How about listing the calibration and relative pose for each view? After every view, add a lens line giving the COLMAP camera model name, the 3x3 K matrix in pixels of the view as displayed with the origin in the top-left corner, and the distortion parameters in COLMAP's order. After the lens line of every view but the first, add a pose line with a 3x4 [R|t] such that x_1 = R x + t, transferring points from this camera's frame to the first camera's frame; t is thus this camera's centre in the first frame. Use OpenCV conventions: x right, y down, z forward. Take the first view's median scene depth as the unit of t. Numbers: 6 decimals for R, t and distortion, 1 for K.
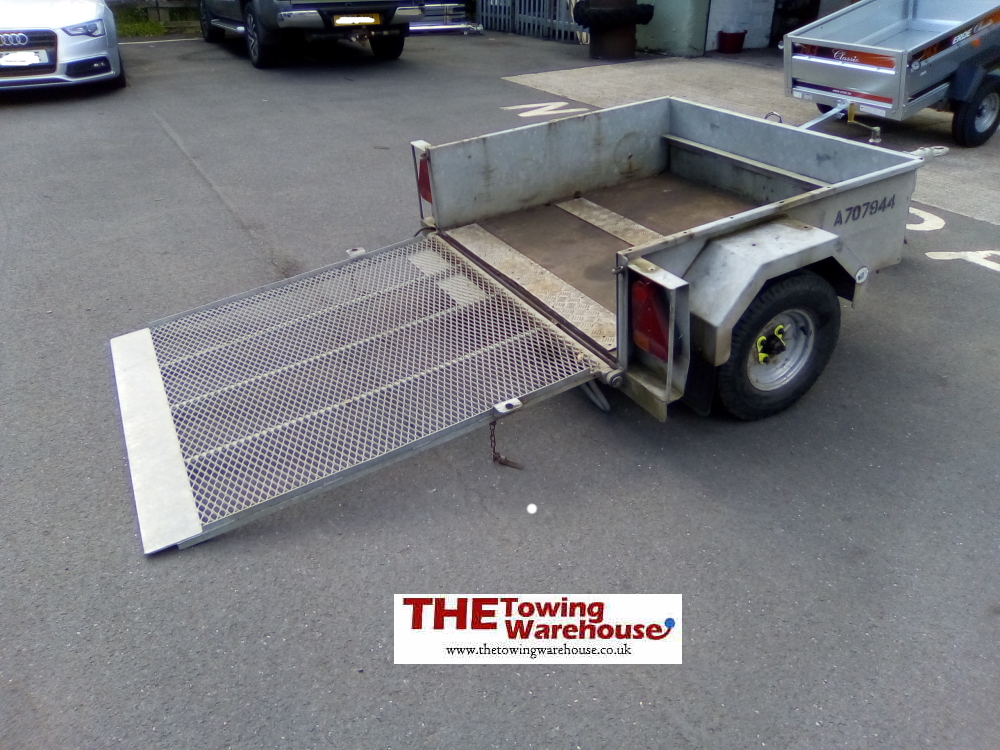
lens RADIAL K [[784.9, 0, 500.0], [0, 784.9, 375.0], [0, 0, 1]] dist [-0.087802, 0.059177]
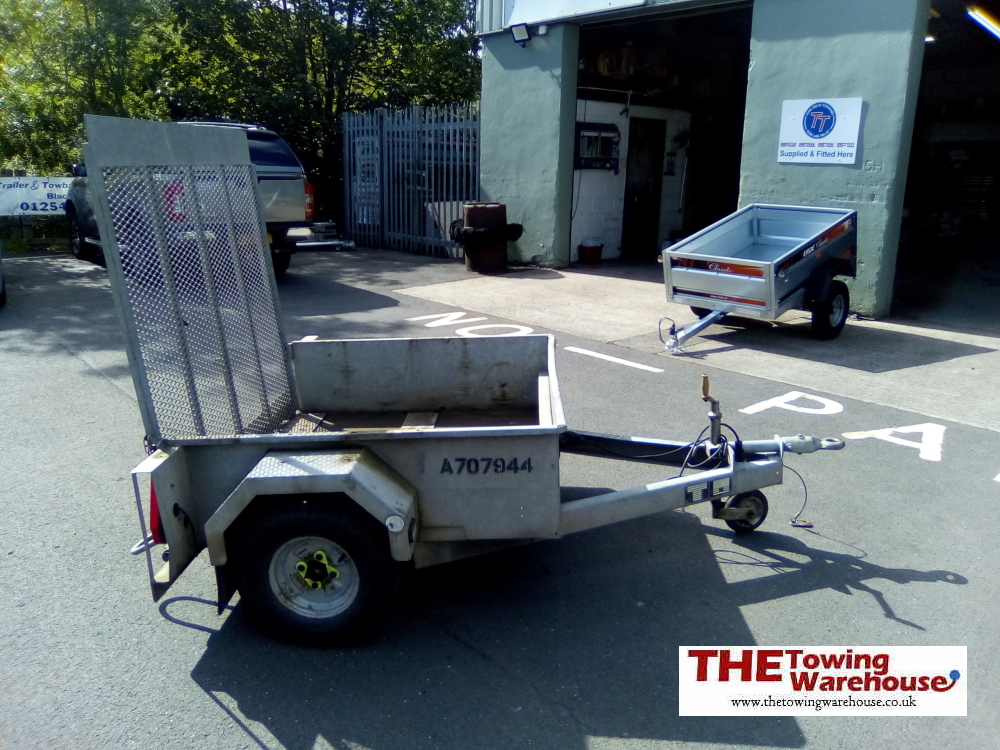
lens RADIAL K [[784.9, 0, 500.0], [0, 784.9, 375.0], [0, 0, 1]] dist [-0.087802, 0.059177]
pose [[0.977797, -0.038078, 0.206065, -0.108851], [0.087970, 0.967096, -0.238719, -0.010039], [-0.190194, 0.251546, 0.948974, -0.005856]]
